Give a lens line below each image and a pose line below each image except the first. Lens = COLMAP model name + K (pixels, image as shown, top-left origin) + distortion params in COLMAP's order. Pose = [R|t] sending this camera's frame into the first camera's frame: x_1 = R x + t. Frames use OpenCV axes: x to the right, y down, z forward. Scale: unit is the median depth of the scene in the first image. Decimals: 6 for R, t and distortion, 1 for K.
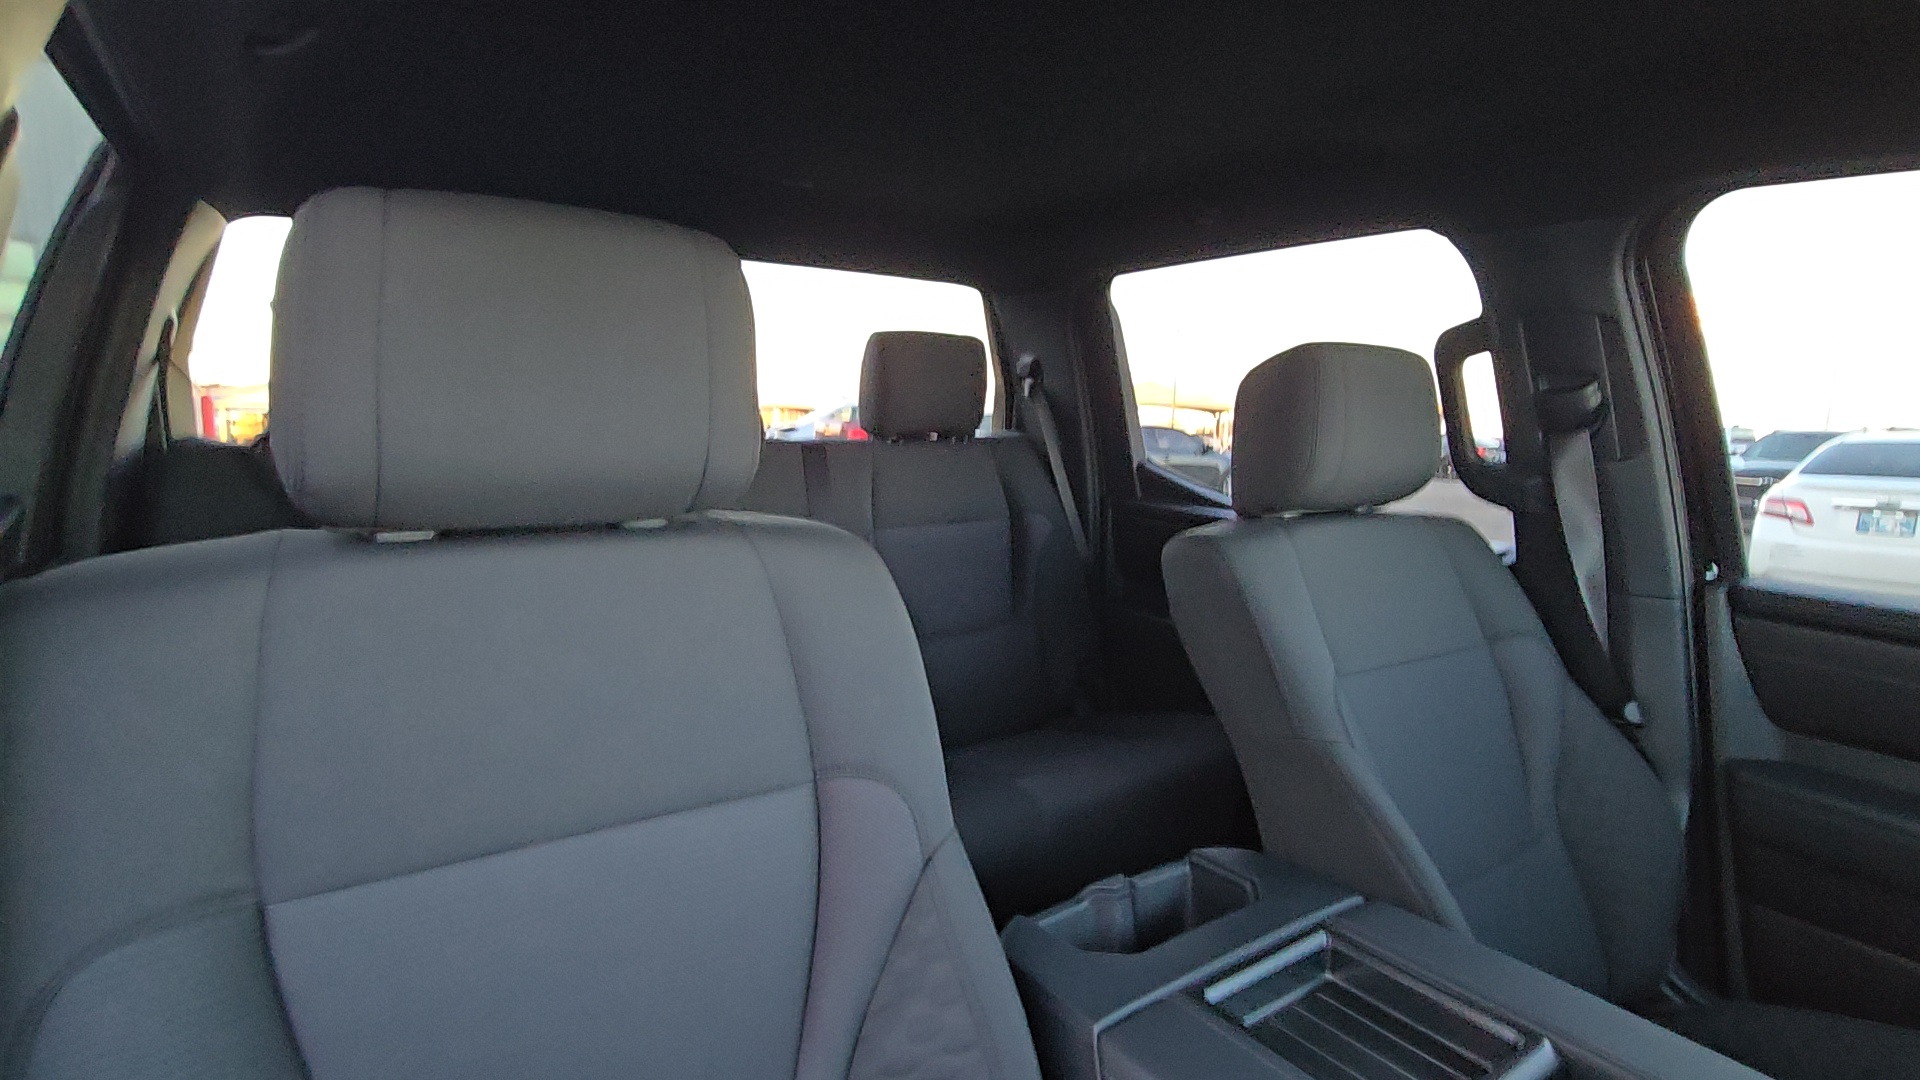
lens RADIAL K [[965.1, 0, 967.8], [0, 965.1, 547.6], [0, 0, 1]] dist [0.000327, -0.000891]
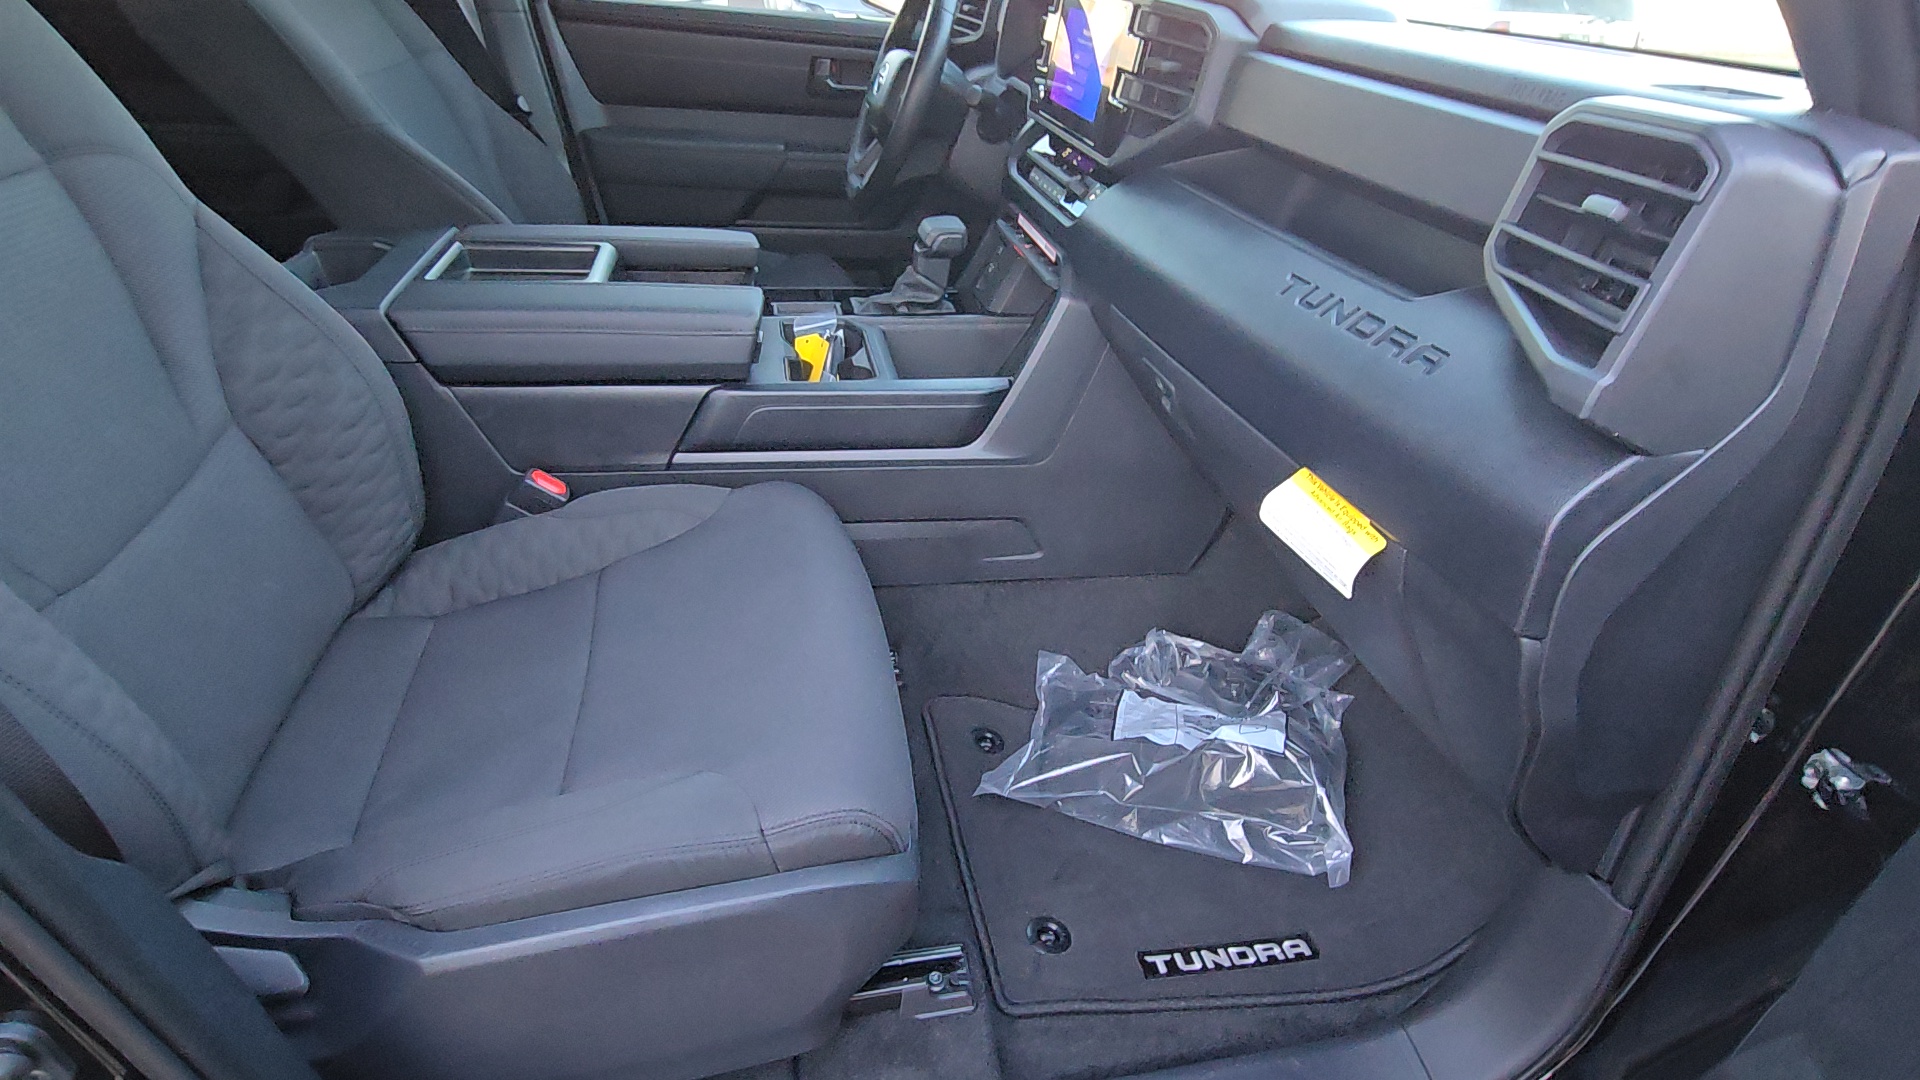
lens RADIAL K [[965.1, 0, 967.8], [0, 965.1, 547.6], [0, 0, 1]] dist [0.000327, -0.000891]
pose [[0.416172, -0.467550, 0.779870, -0.516584], [0.057539, 0.869496, 0.490578, 0.098507], [-0.907464, -0.159292, 0.388762, -0.270392]]
